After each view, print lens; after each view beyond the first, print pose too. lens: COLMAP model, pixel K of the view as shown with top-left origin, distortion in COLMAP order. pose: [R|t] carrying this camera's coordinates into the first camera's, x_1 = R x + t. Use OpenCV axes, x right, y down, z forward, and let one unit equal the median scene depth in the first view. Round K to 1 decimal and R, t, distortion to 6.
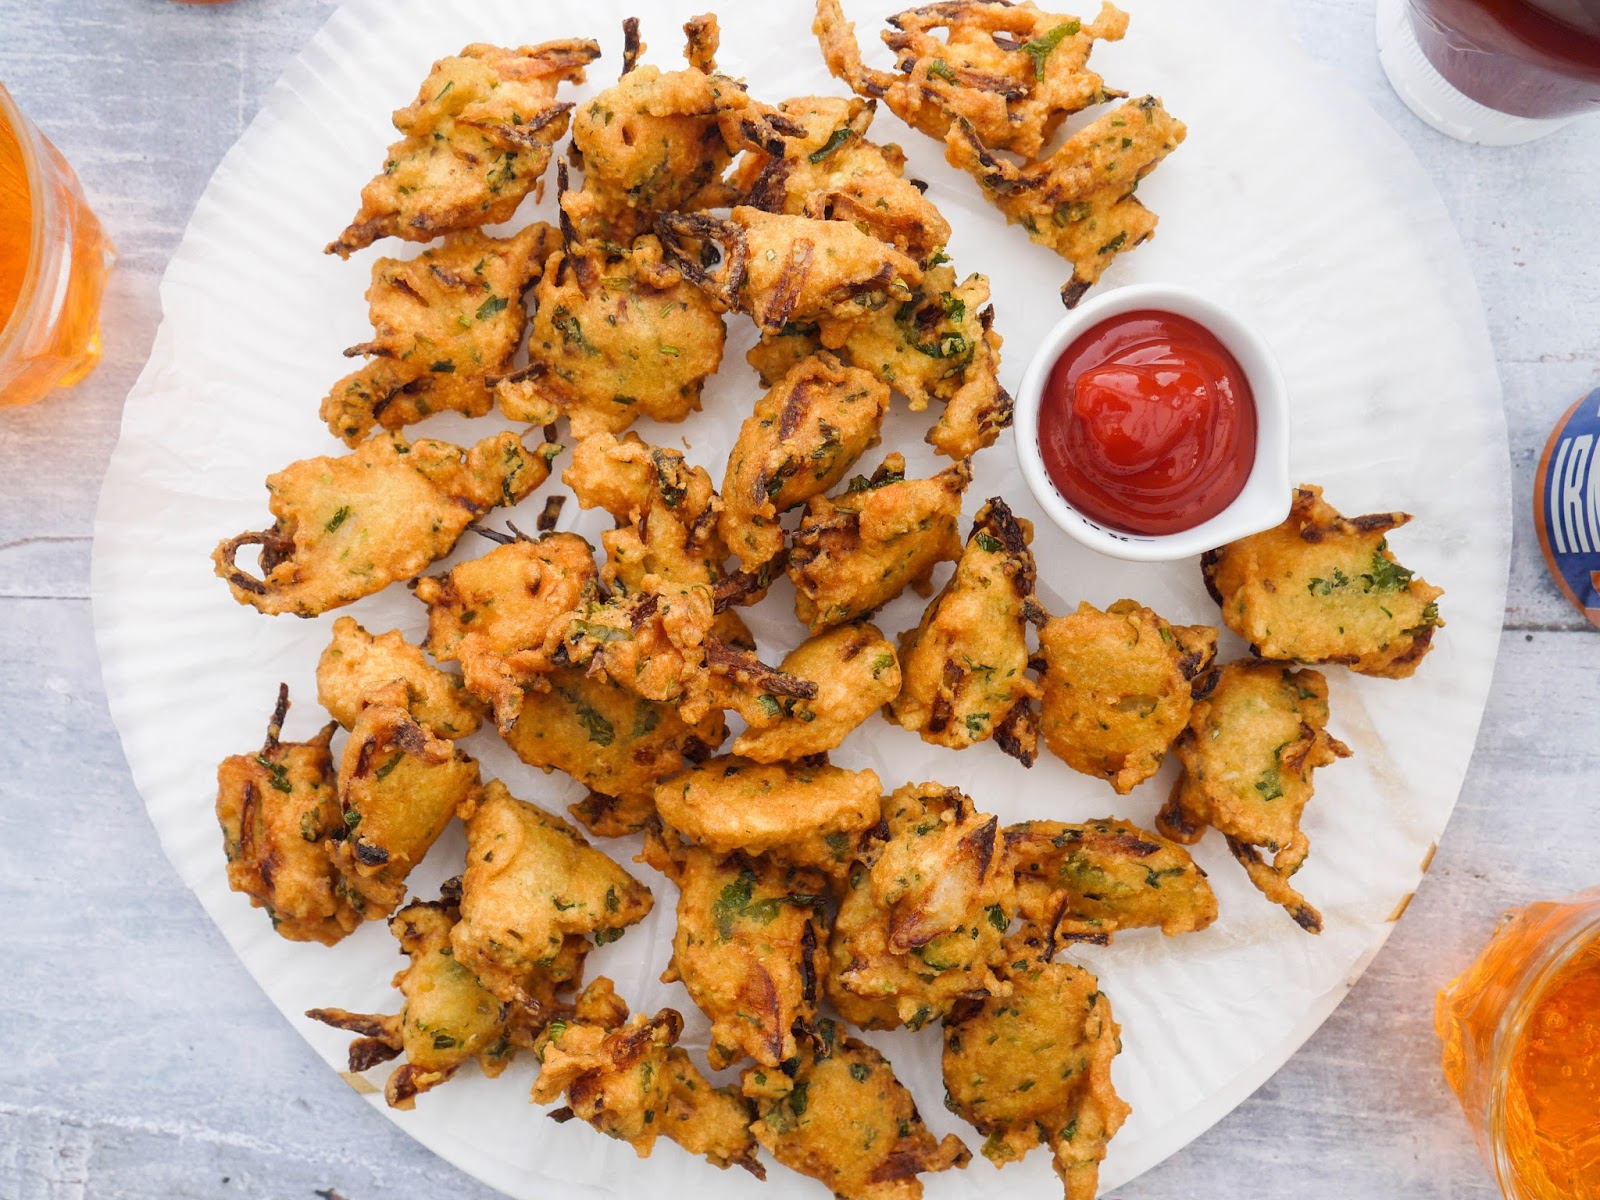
lens RADIAL K [[1873.1, 0, 800.1], [0, 1873.1, 596.3], [0, 0, 1]] dist [-0.029808, 0.000000]
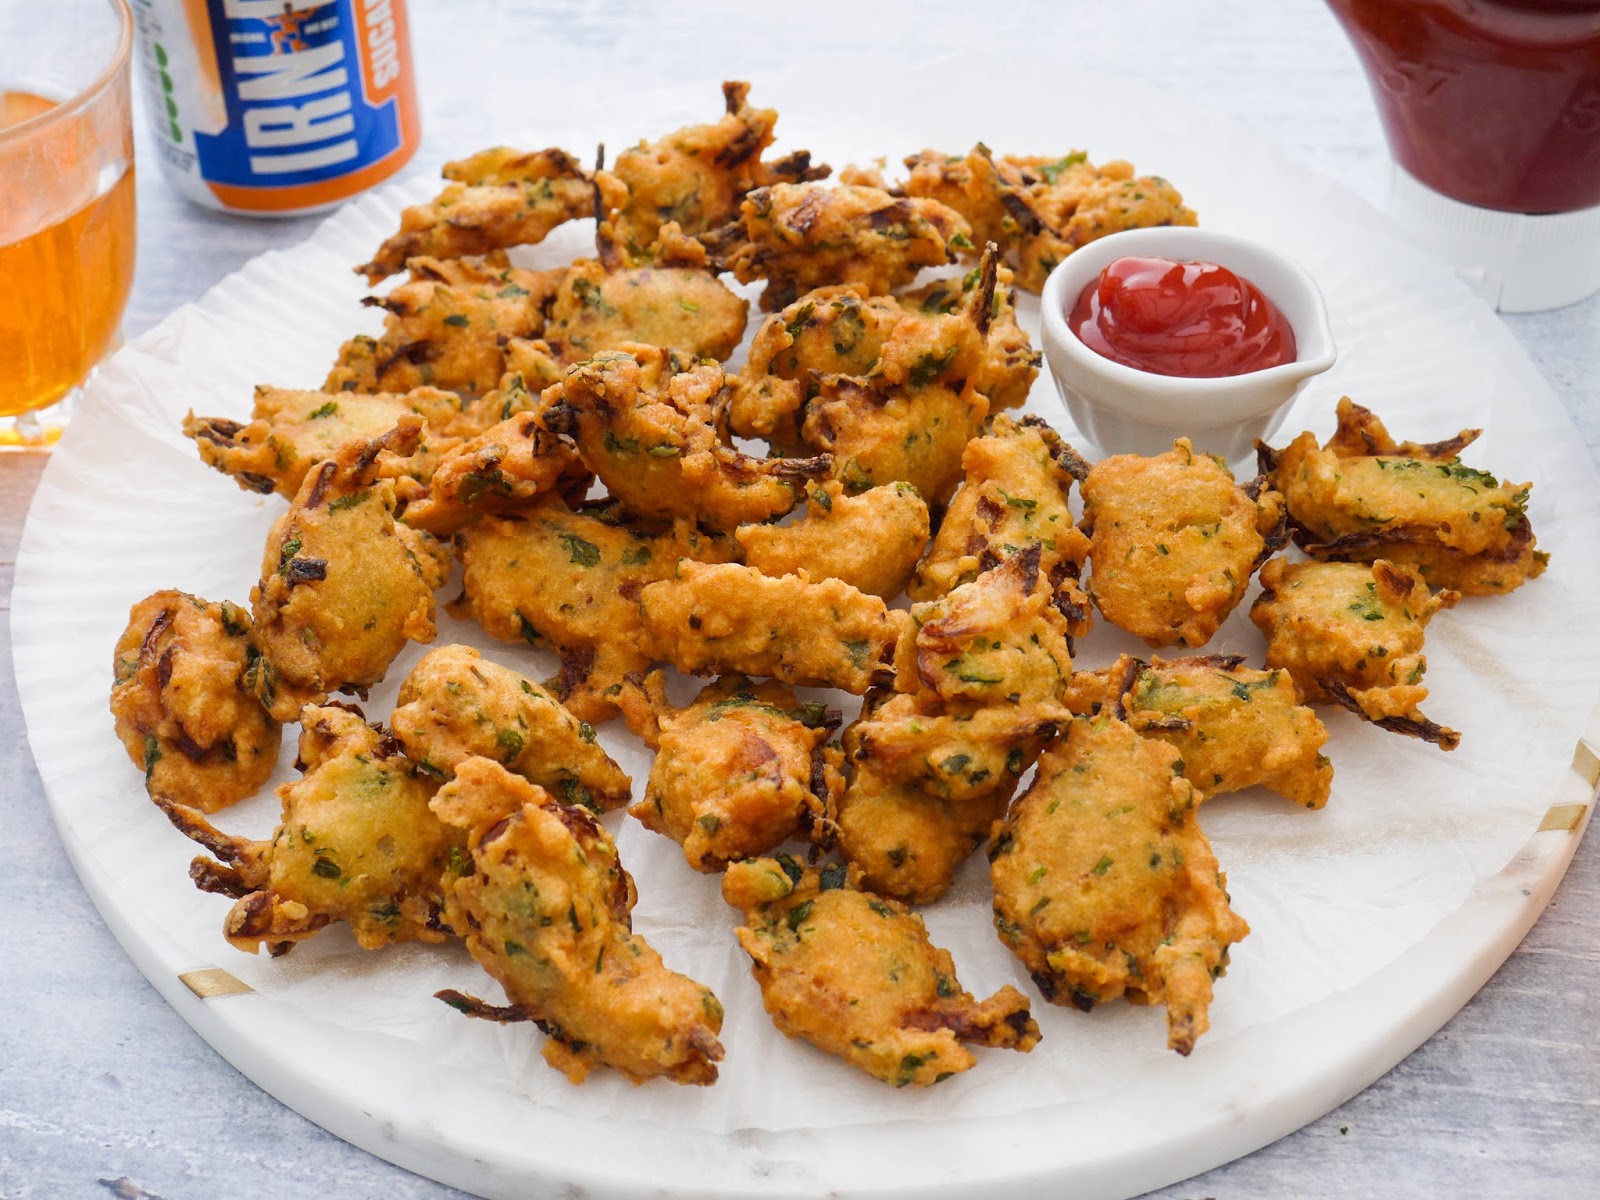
lens RADIAL K [[2472.5, 0, 796.6], [0, 2472.5, 601.3], [0, 0, 1]] dist [-0.017085, 0.000000]
pose [[0.999635, 0.014569, -0.022738, 0.018521], [-0.026706, 0.658319, -0.752265, 0.945784], [0.004009, 0.752598, 0.658468, 0.259086]]
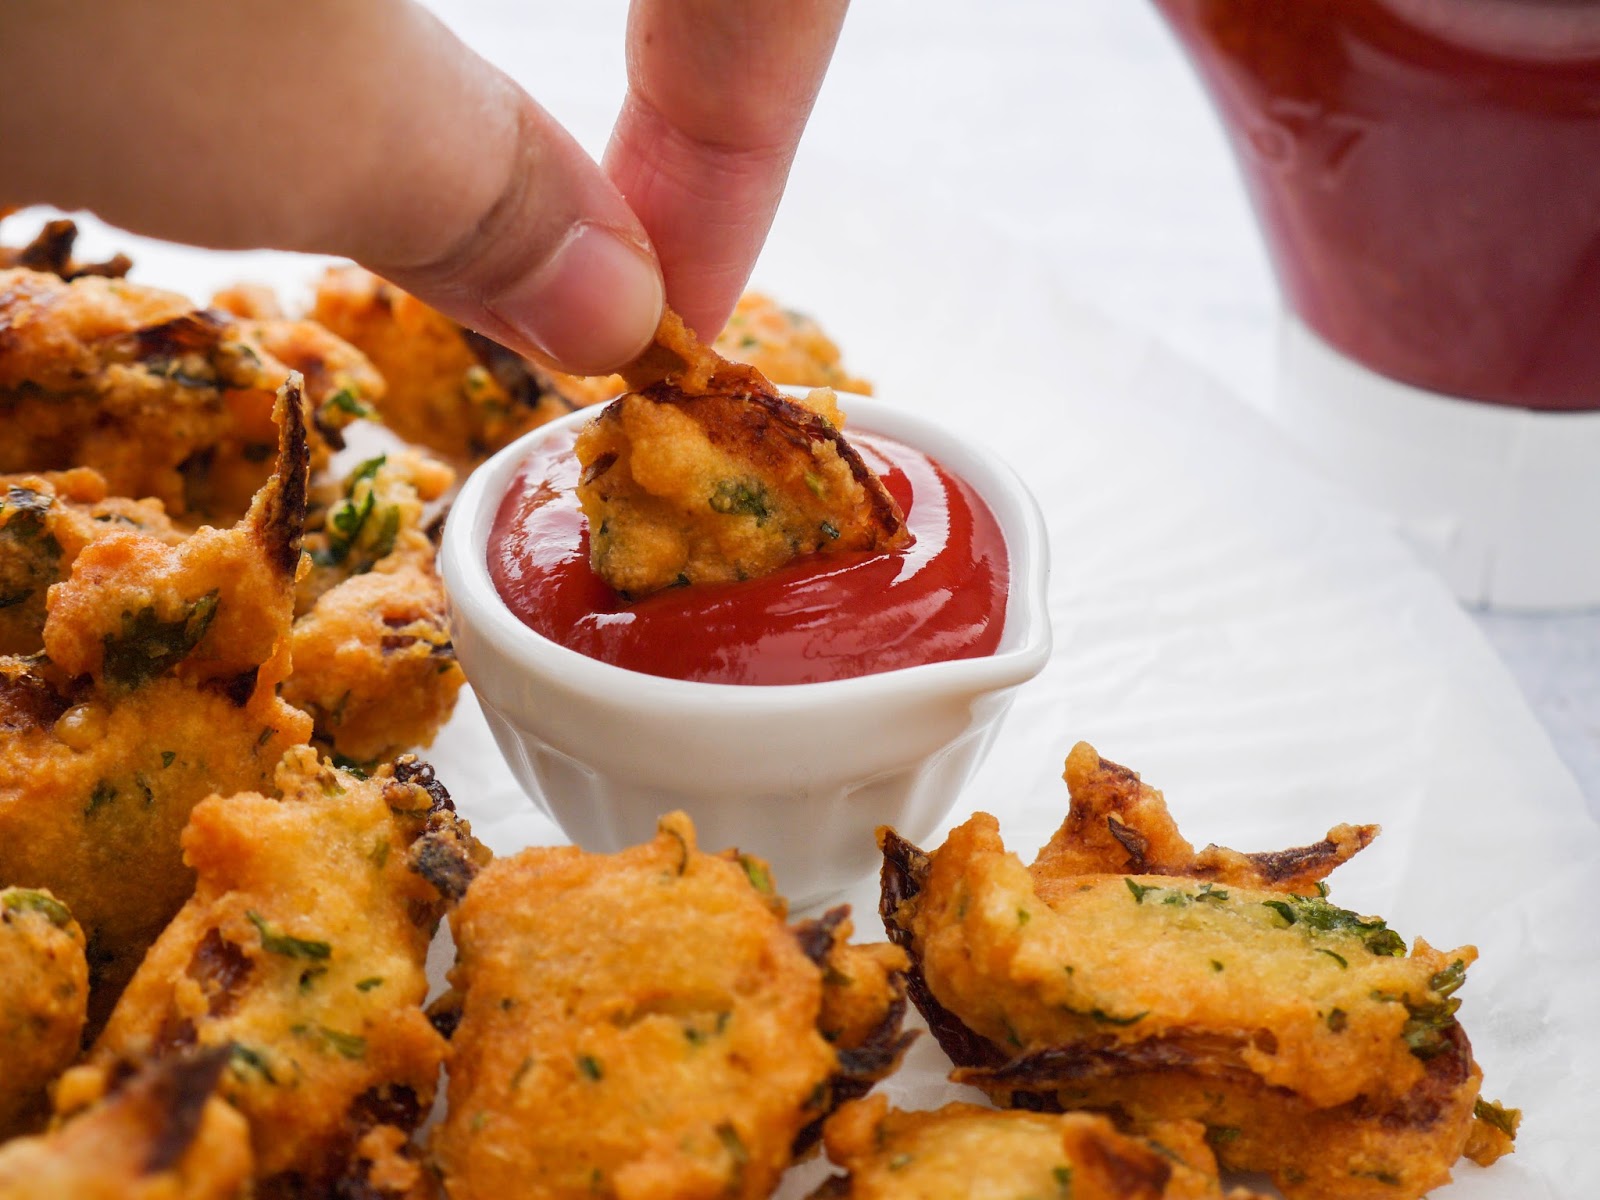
lens RADIAL K [[3253.0, 0, 798.9], [0, 3253.0, 604.7], [0, 0, 1]] dist [0.118549, 0.000000]
pose [[0.998454, 0.051438, -0.021061, 0.211280], [-0.045689, 0.543747, -0.838005, 0.559223], [-0.031653, 0.837671, 0.545257, 0.560510]]
